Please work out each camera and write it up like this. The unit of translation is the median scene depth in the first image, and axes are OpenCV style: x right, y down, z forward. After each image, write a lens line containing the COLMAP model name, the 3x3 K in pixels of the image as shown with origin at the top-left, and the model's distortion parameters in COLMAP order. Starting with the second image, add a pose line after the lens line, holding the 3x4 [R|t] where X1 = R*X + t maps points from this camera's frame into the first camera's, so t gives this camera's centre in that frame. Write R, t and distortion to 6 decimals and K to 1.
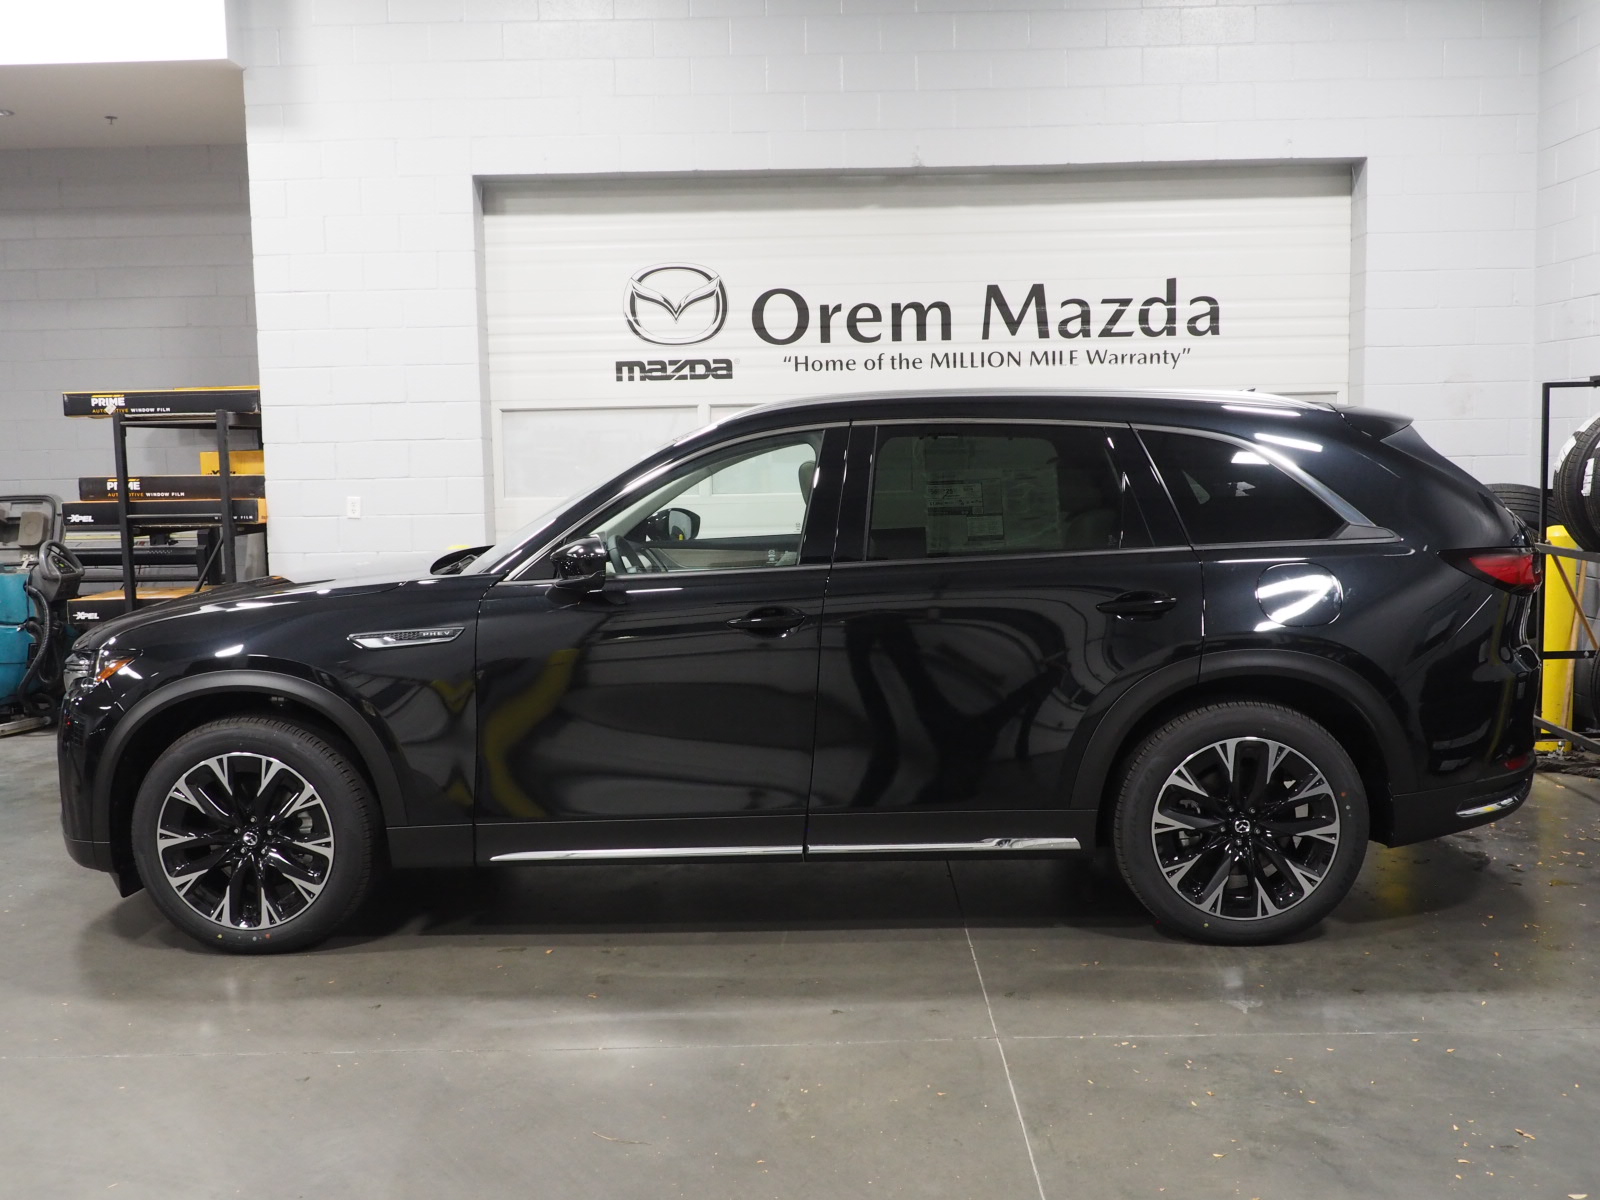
lens RADIAL K [[1452.6, 0, 800.3], [0, 1452.6, 602.6], [0, 0, 1]] dist [-0.070934, 0.000000]
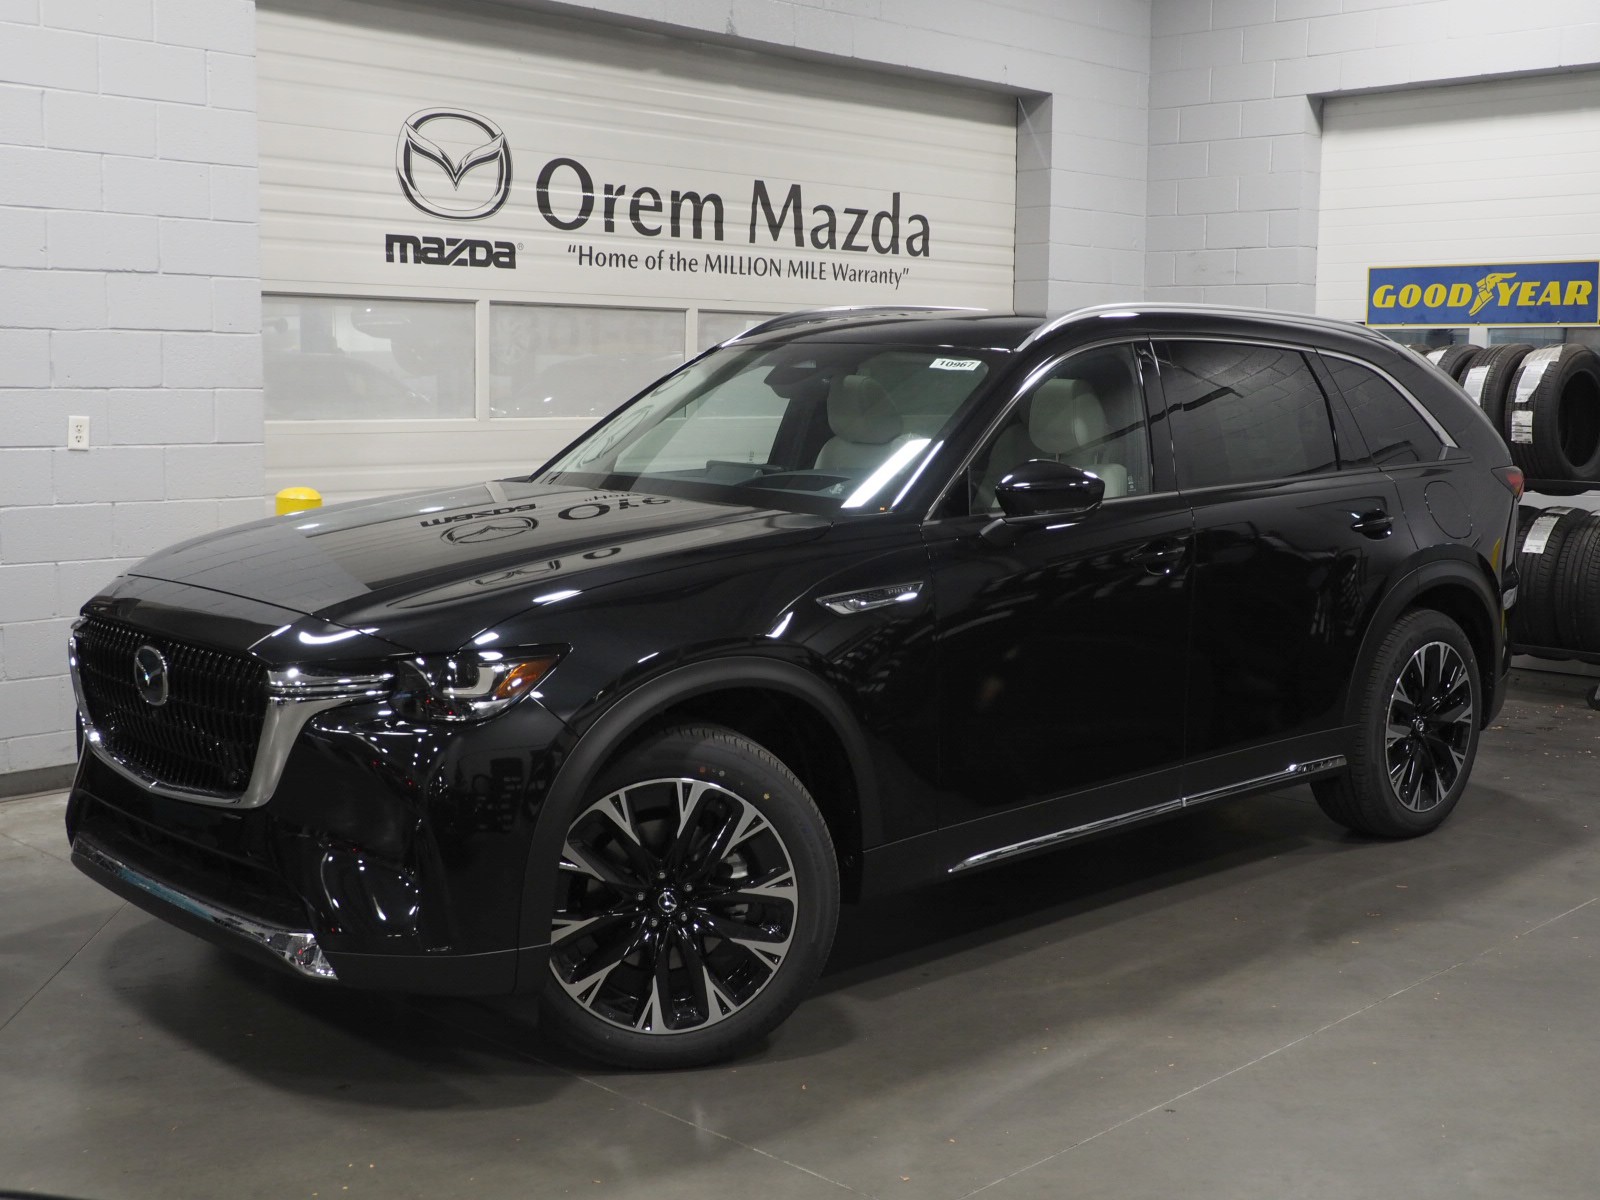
lens RADIAL K [[1781.0, 0, 799.7], [0, 1781.0, 597.9], [0, 0, 1]] dist [-0.085818, 0.000000]
pose [[0.712426, -0.058729, 0.699286, -0.609275], [0.045578, 0.998260, 0.037404, -0.007978], [-0.700266, 0.005224, 0.713863, 0.222657]]
